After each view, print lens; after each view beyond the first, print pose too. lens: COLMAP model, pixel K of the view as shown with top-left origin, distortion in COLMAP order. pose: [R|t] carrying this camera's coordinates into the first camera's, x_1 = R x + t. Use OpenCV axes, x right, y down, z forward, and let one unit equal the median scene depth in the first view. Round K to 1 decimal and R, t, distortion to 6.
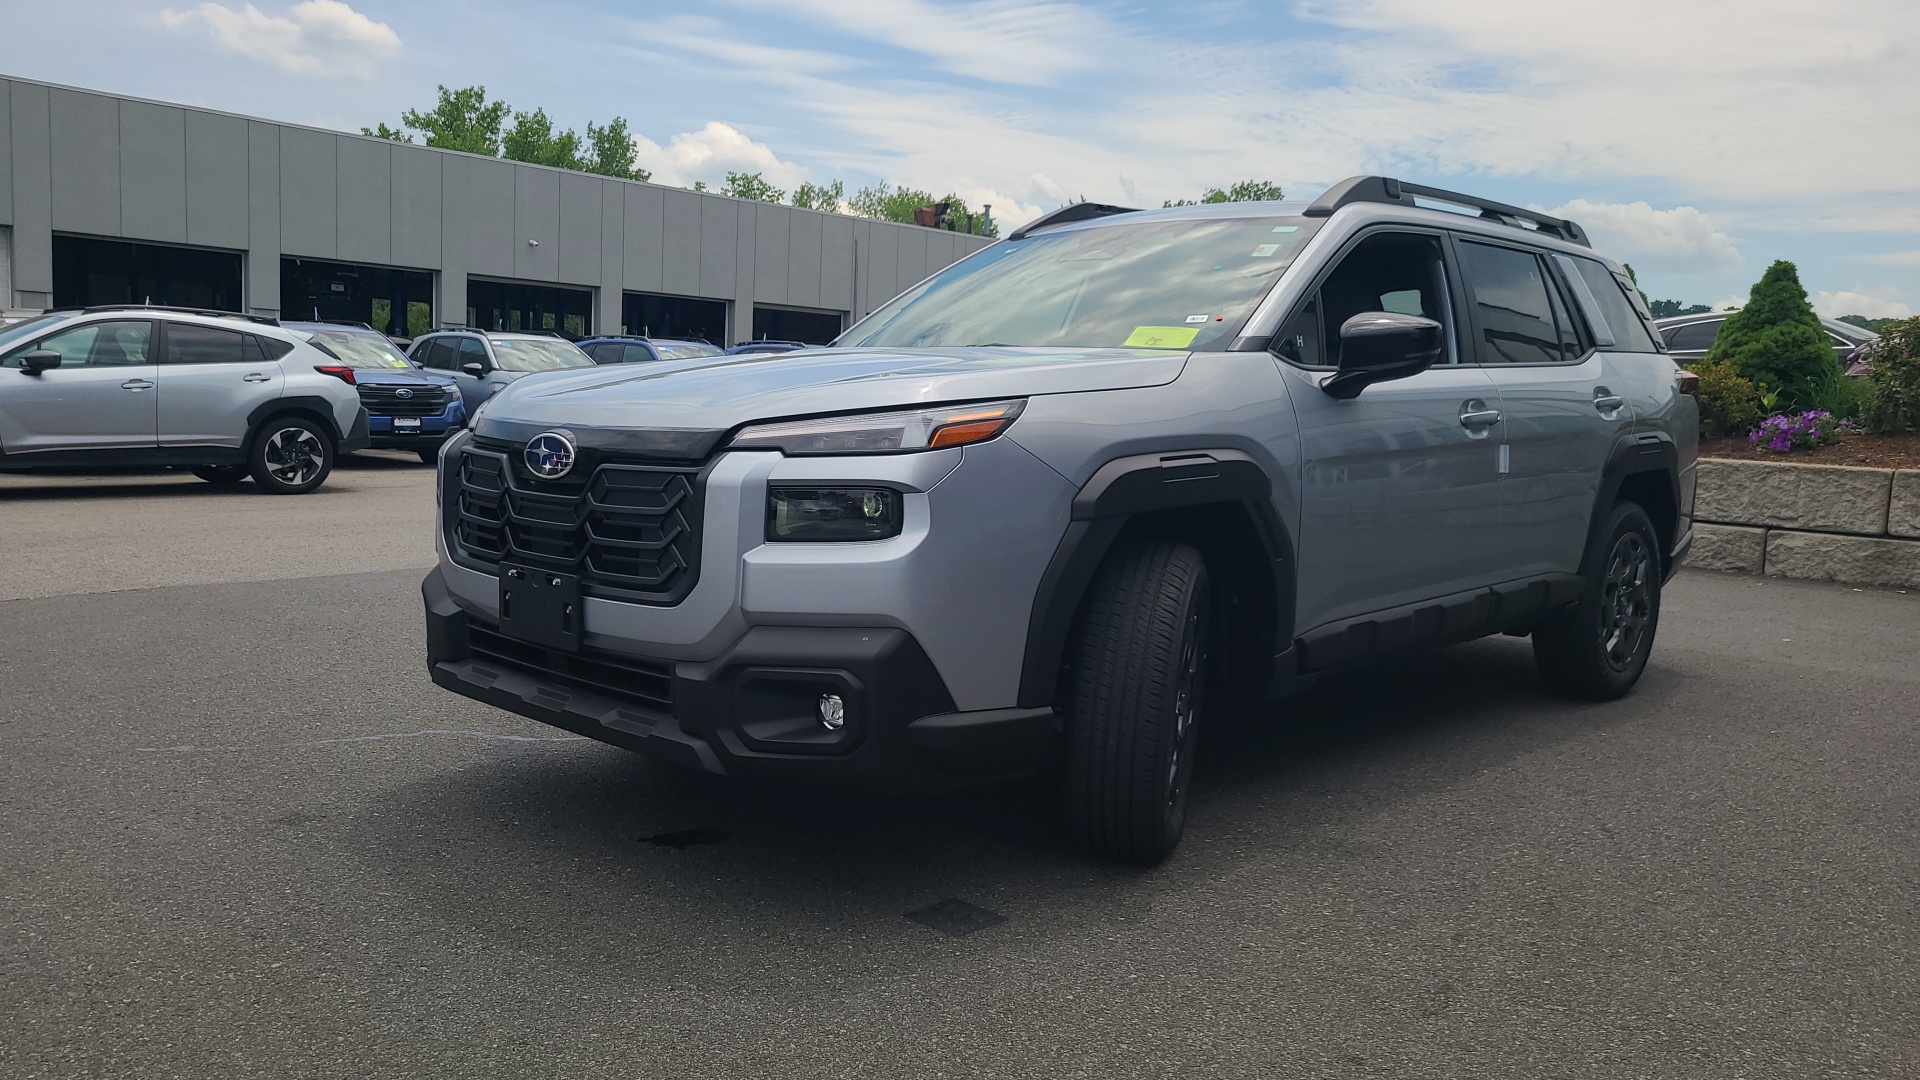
lens RADIAL K [[1428.4, 0, 950.7], [0, 1428.4, 546.5], [0, 0, 1]] dist [0.051899, -0.029812]
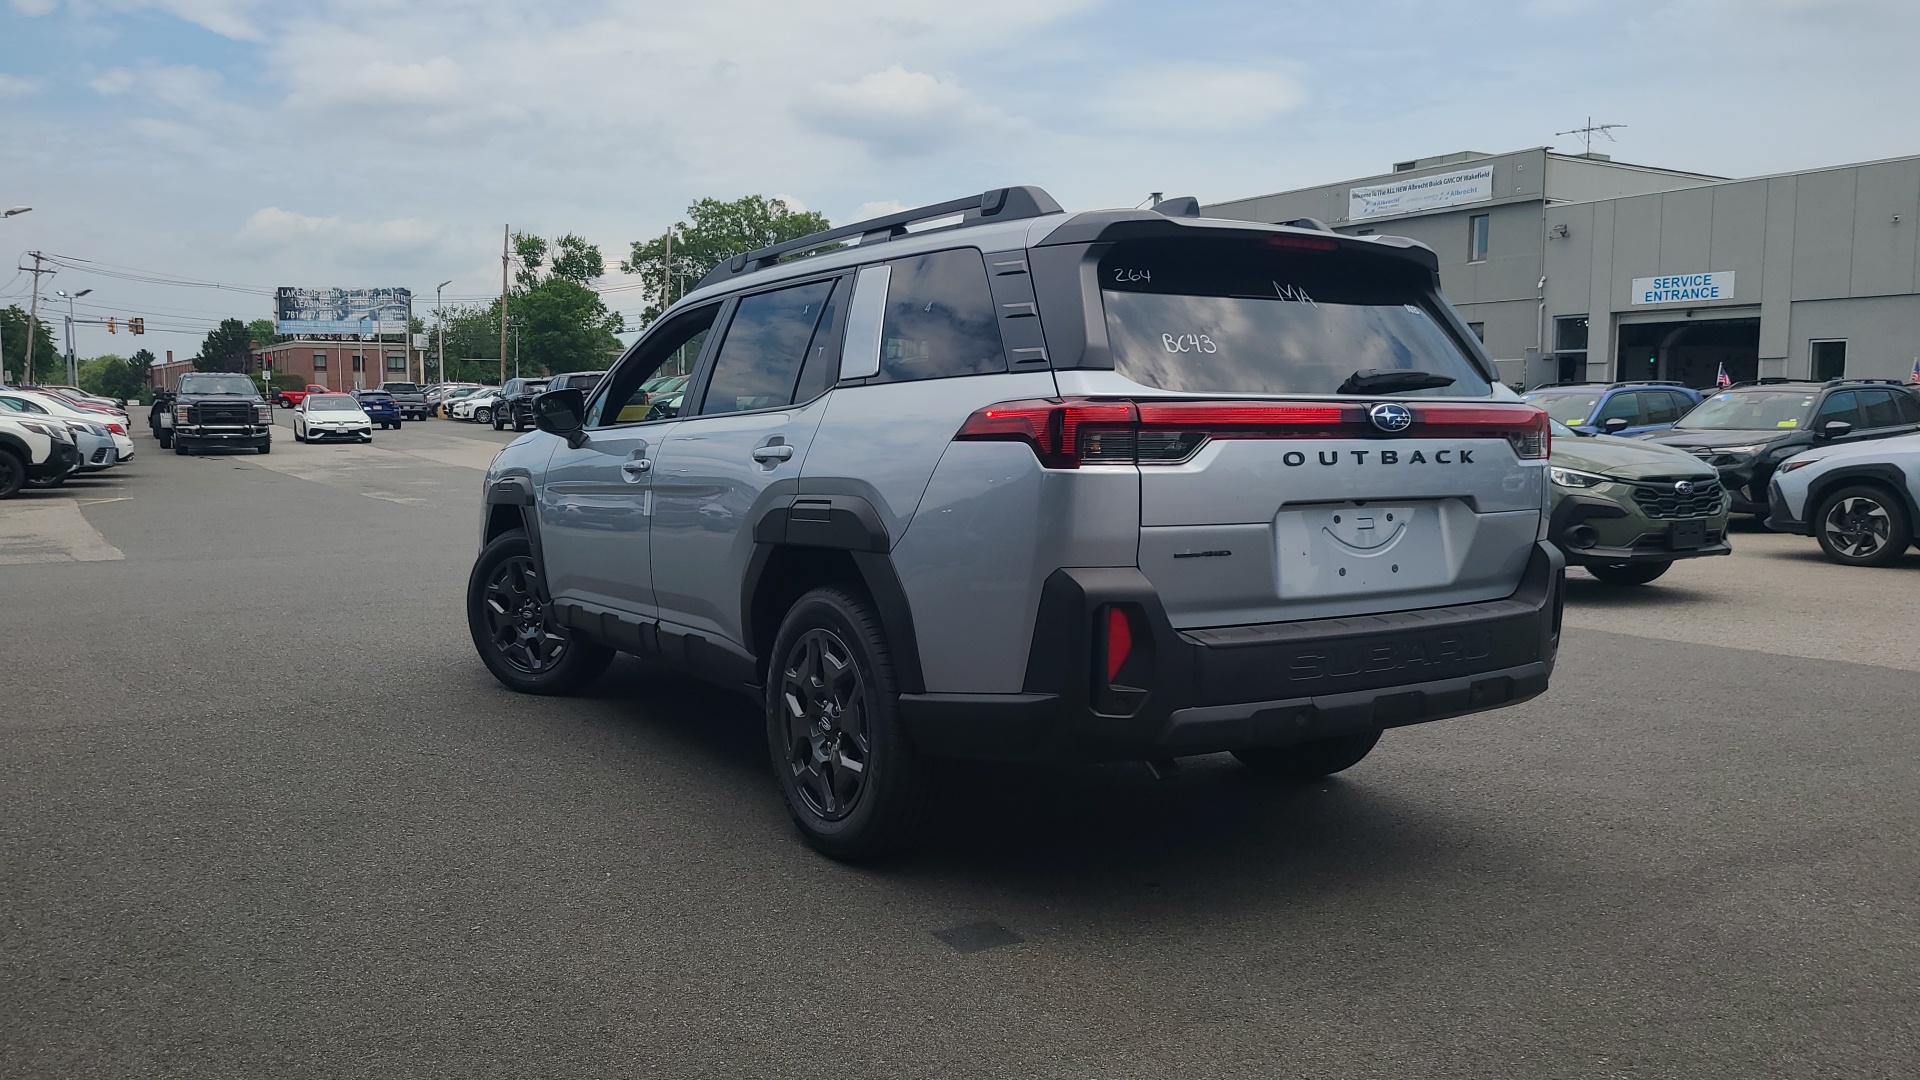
lens RADIAL K [[1428.4, 0, 964.2], [0, 1428.4, 553.9], [0, 0, 1]] dist [0.051899, -0.029812]
pose [[-0.216353, 0.058384, -0.974568, 1.423136], [-0.113214, 0.989976, 0.084441, -0.144513], [0.969729, 0.128603, -0.207575, 1.491506]]
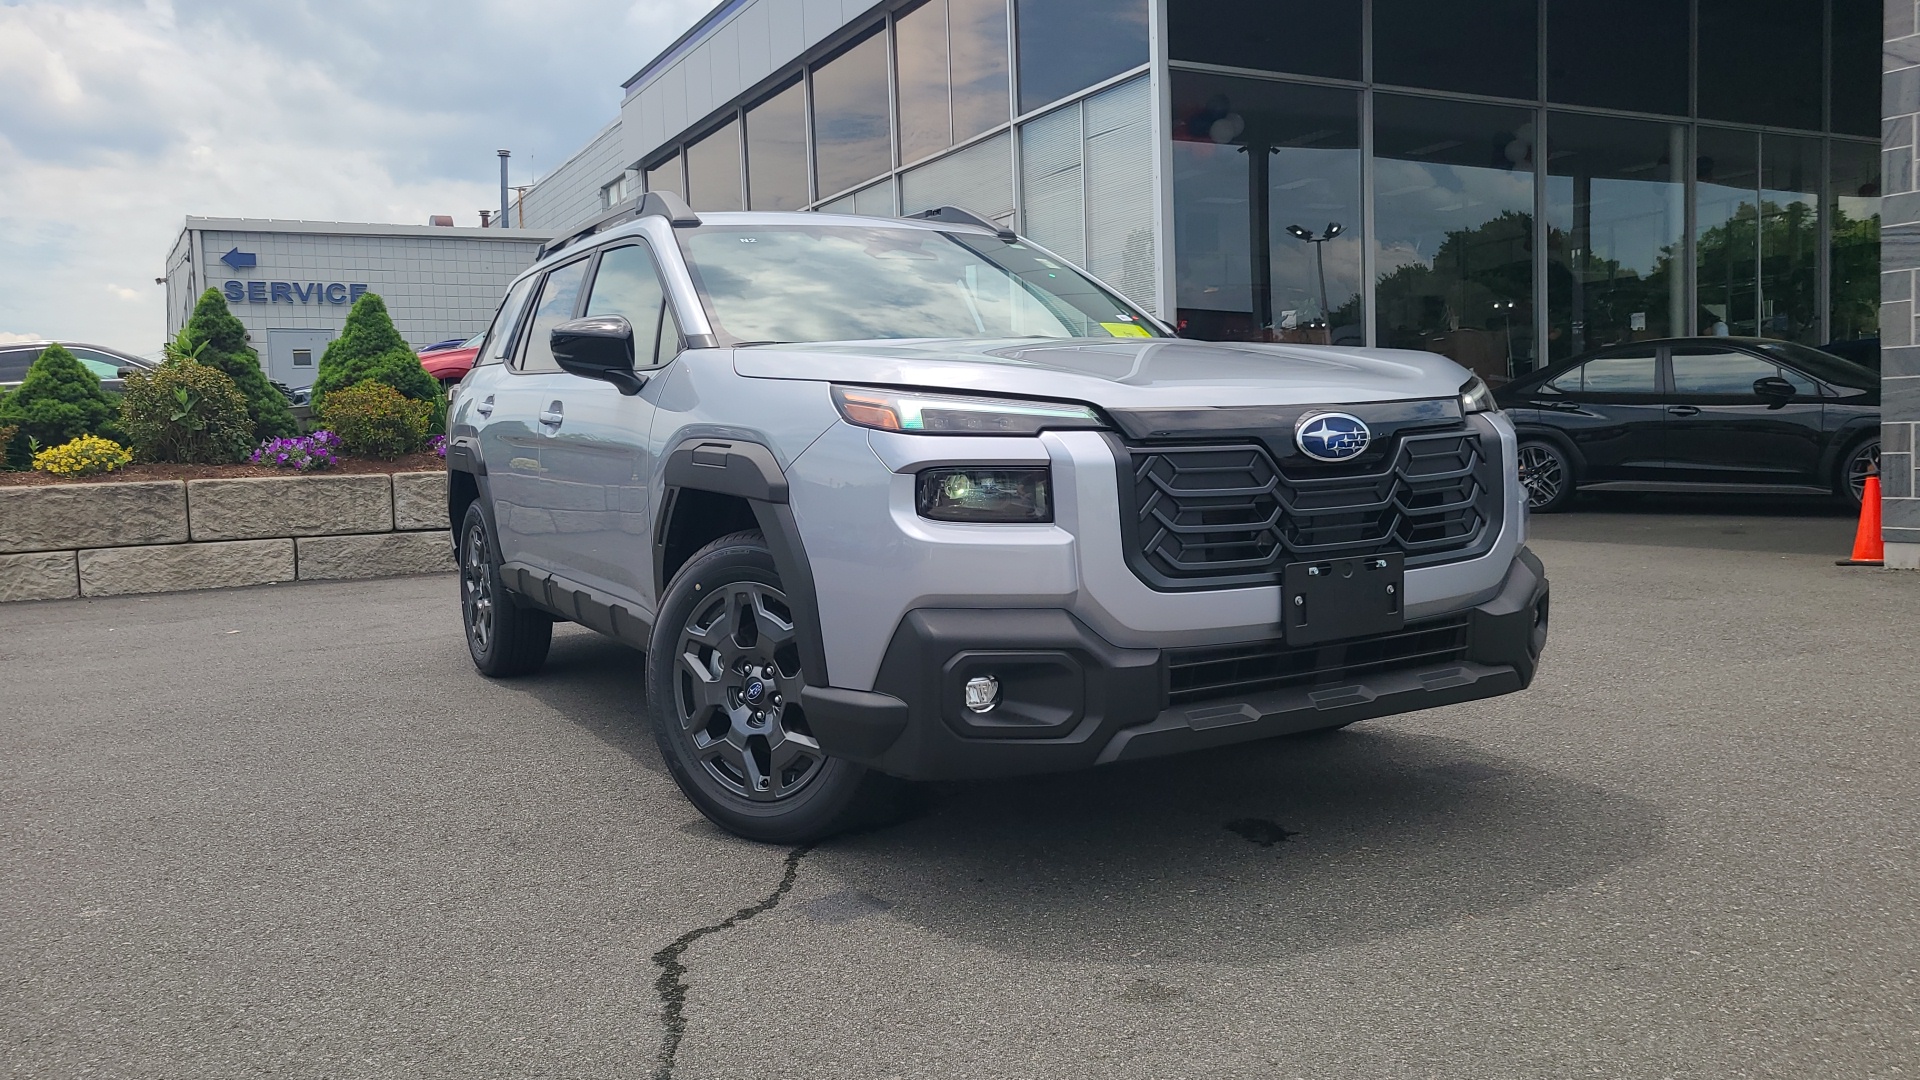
lens RADIAL K [[1428.4, 0, 939.4], [0, 1428.4, 525.4], [0, 0, 1]] dist [0.051899, -0.029812]
pose [[0.284496, -0.105902, 0.952810, -0.897770], [0.146651, 0.986990, 0.065913, -0.076048], [-0.947394, 0.120979, 0.296325, 0.695900]]
